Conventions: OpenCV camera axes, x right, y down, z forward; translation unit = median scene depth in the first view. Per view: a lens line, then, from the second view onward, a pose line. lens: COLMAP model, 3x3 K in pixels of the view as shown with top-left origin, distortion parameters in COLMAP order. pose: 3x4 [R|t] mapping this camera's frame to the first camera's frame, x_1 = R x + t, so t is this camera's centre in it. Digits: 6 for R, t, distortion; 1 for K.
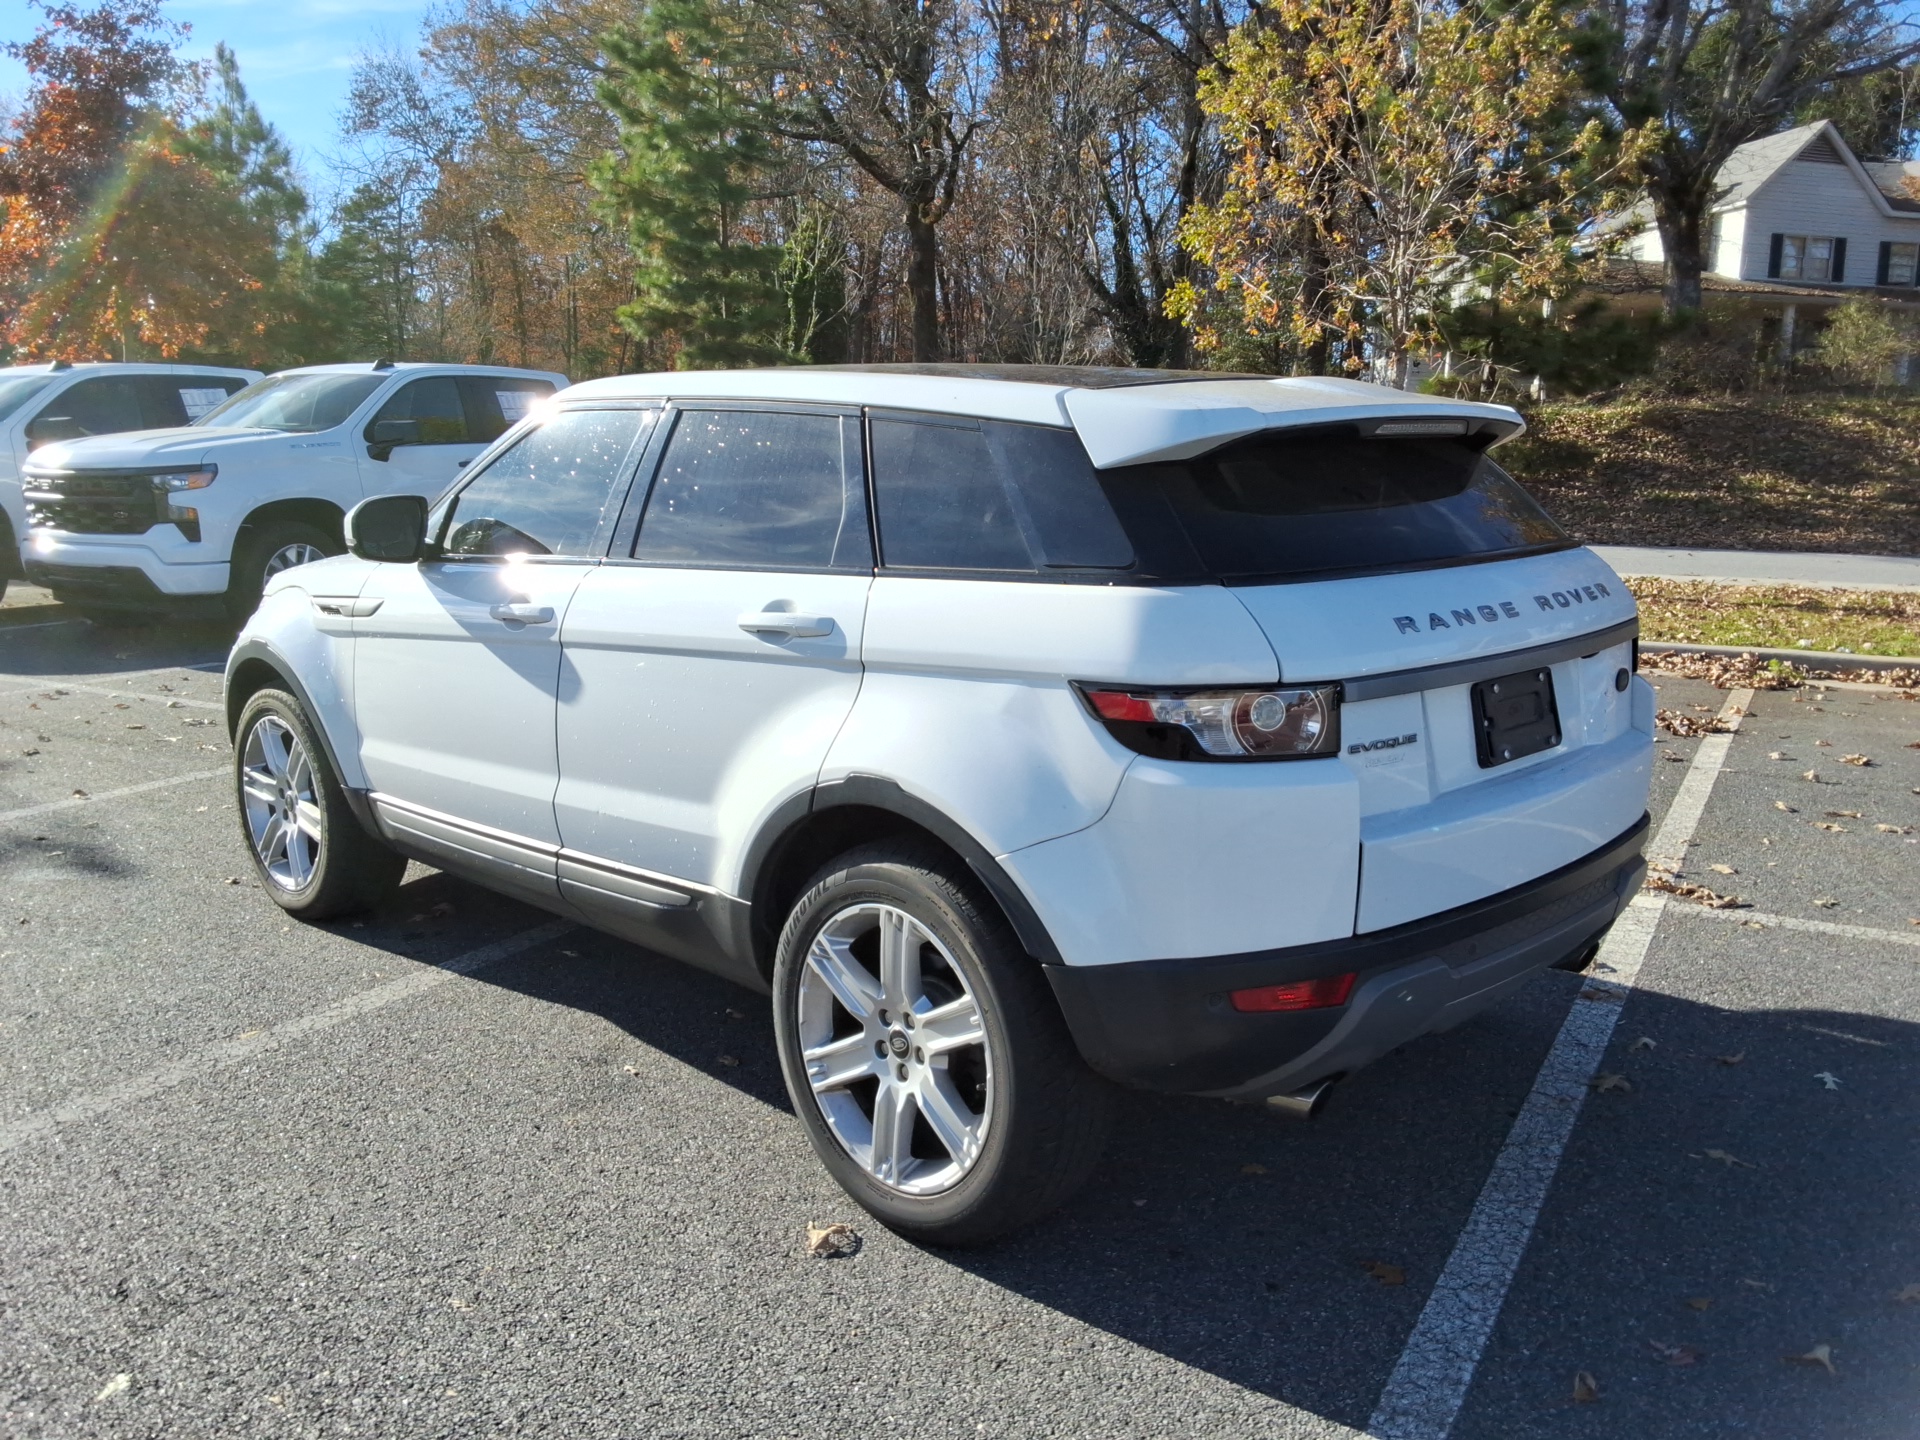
lens RADIAL K [[1540.6, 0, 976.0], [0, 1540.6, 720.3], [0, 0, 1]] dist [0.080728, -0.109444]
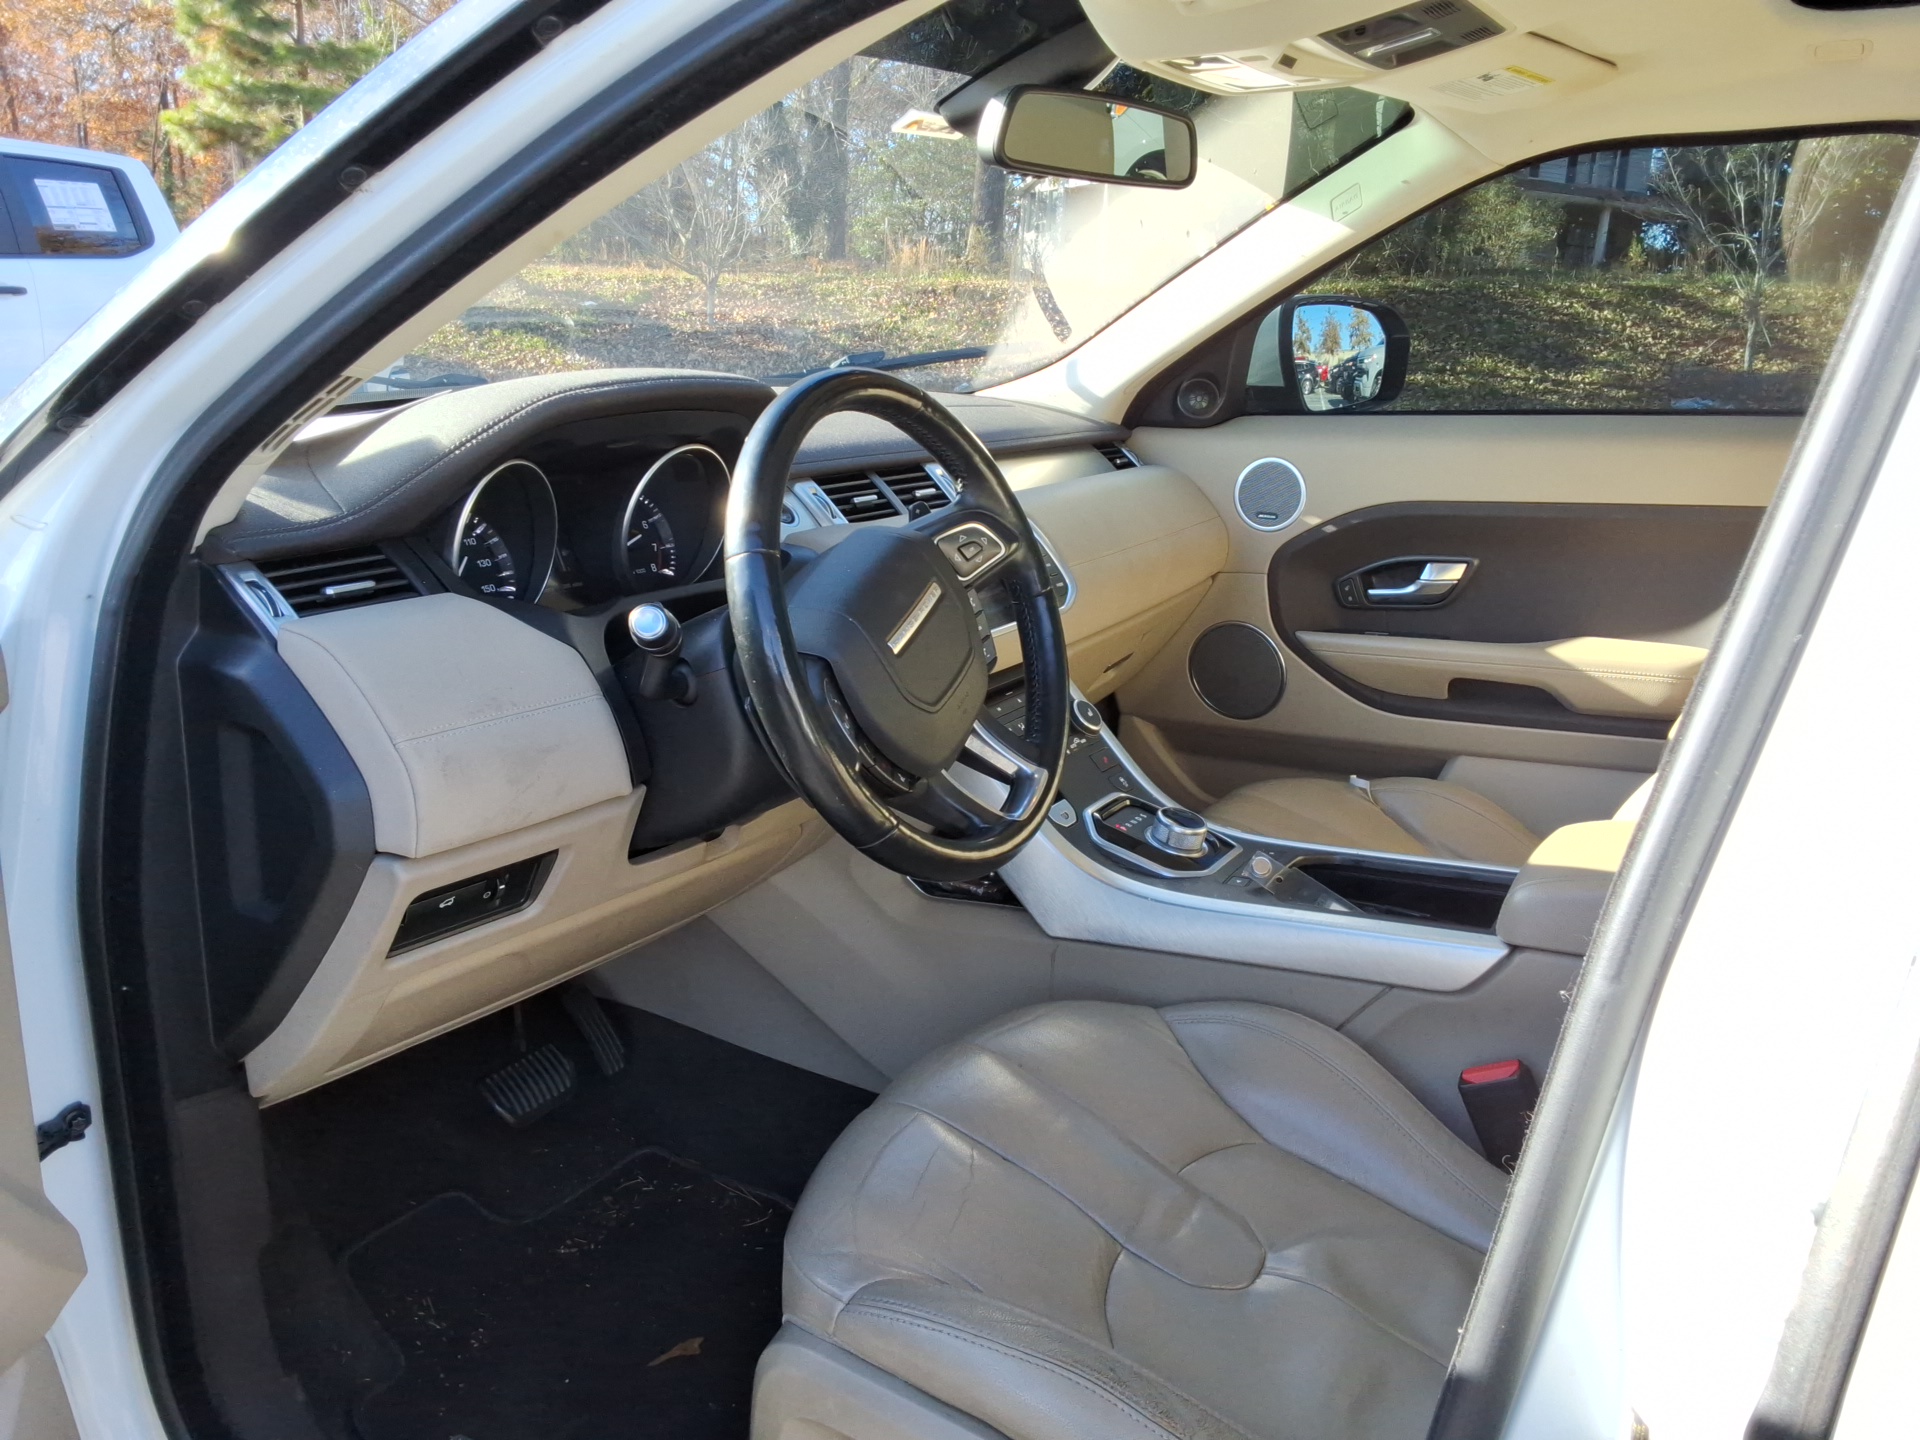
lens RADIAL K [[1540.6, 0, 960.0], [0, 1540.6, 716.9], [0, 0, 1]] dist [0.080728, -0.109444]
pose [[0.969325, -0.034415, 0.243363, -0.359425], [0.015397, 0.996706, 0.079620, -0.116158], [-0.245301, -0.073430, 0.966662, 0.897875]]
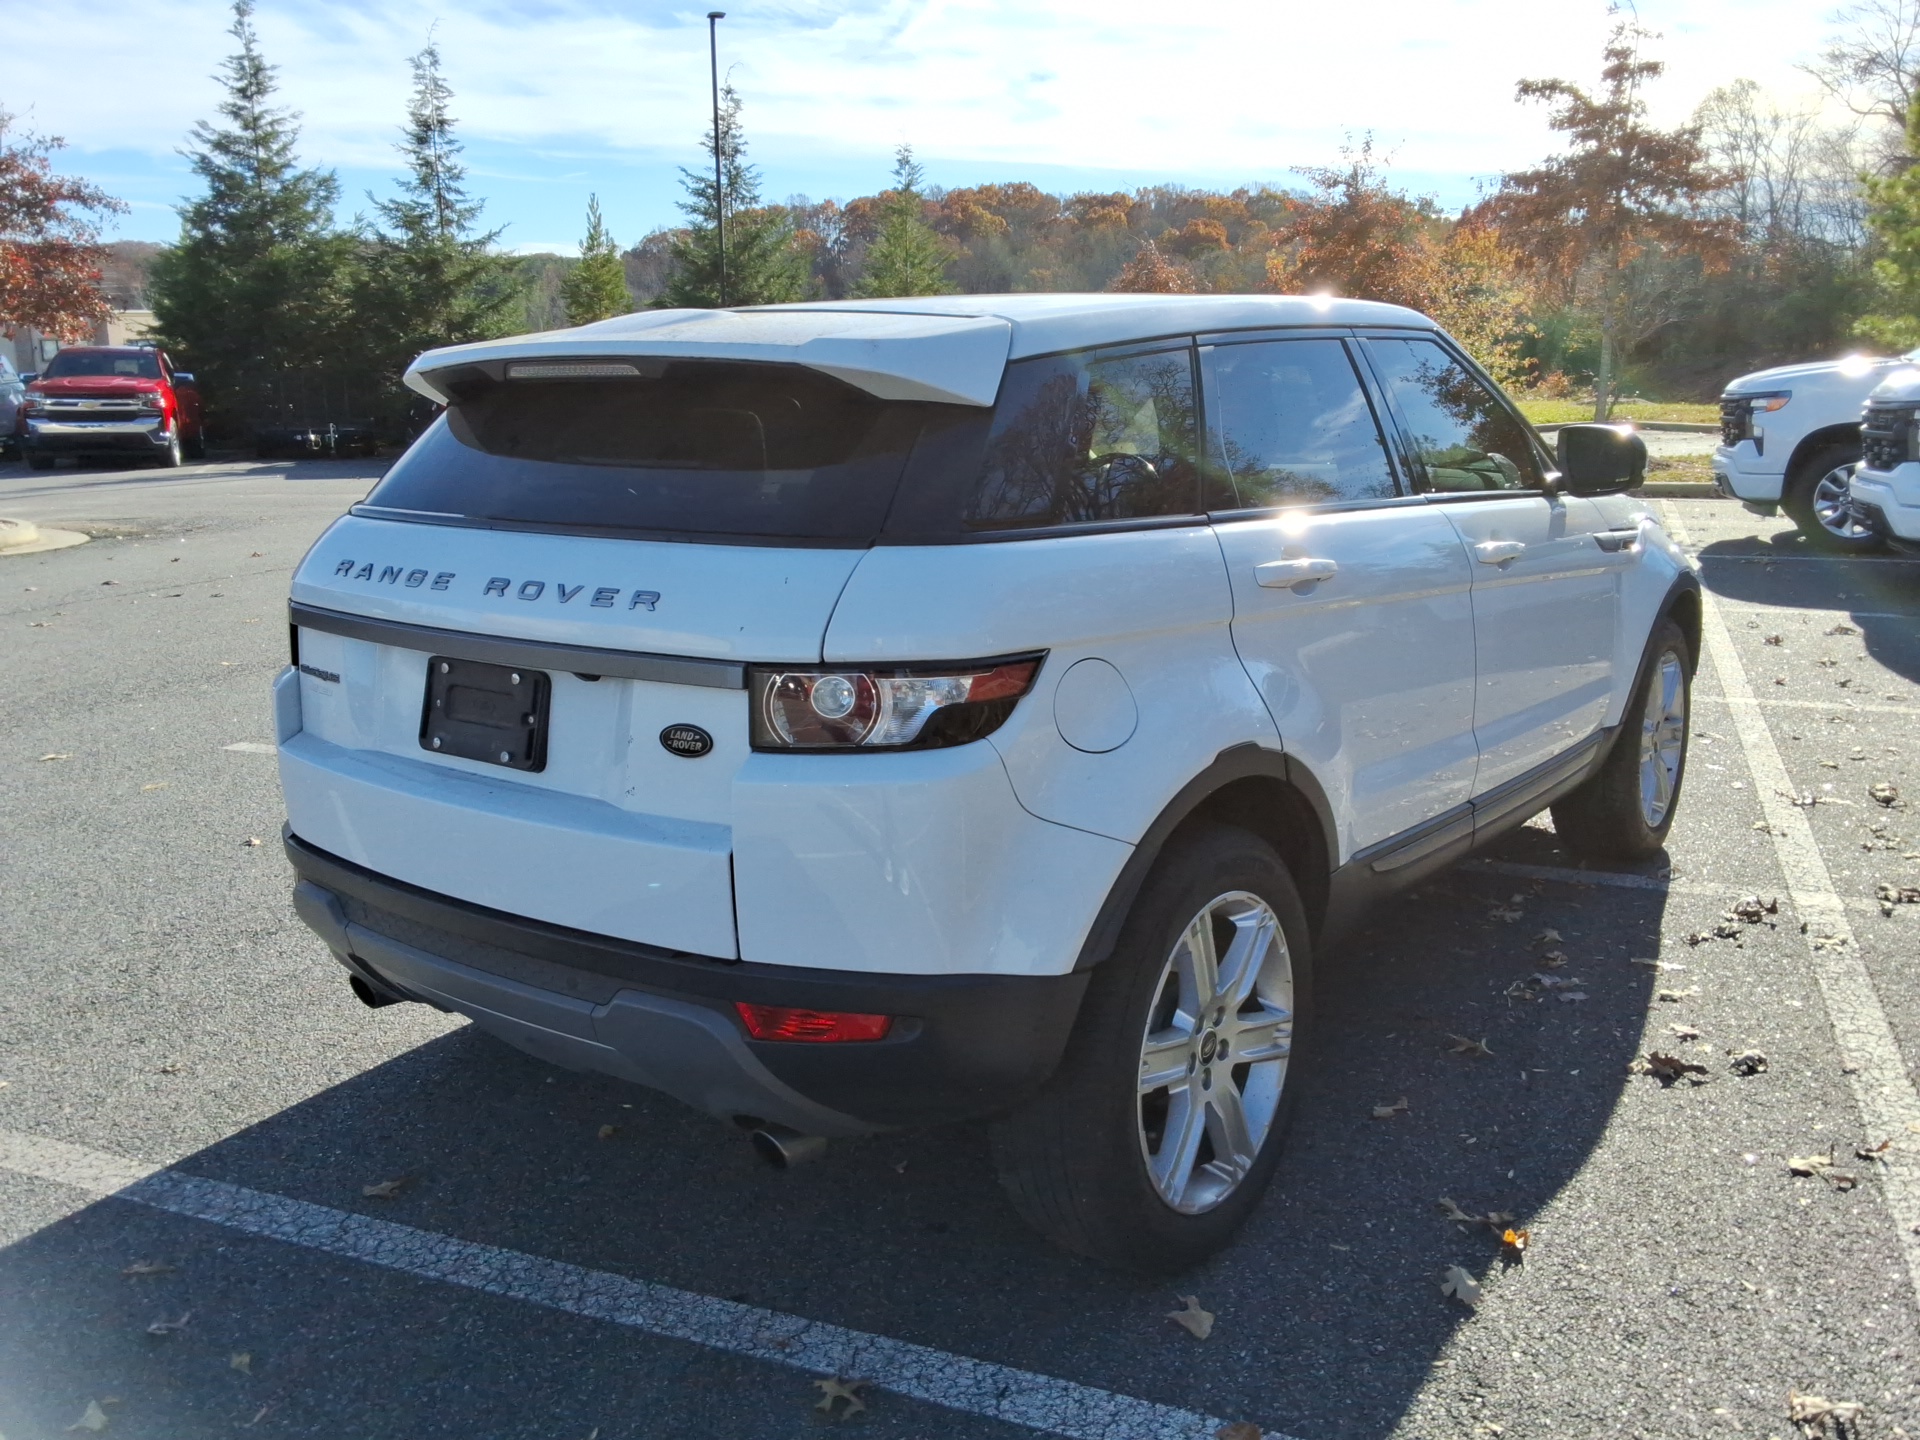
lens RADIAL K [[1540.6, 0, 978.8], [0, 1540.6, 712.9], [0, 0, 1]] dist [0.080728, -0.109444]
pose [[0.123940, 0.207903, -0.970266, 0.983042], [-0.167910, 0.968098, 0.185990, -0.168015], [0.977980, 0.139865, 0.154895, 0.922249]]
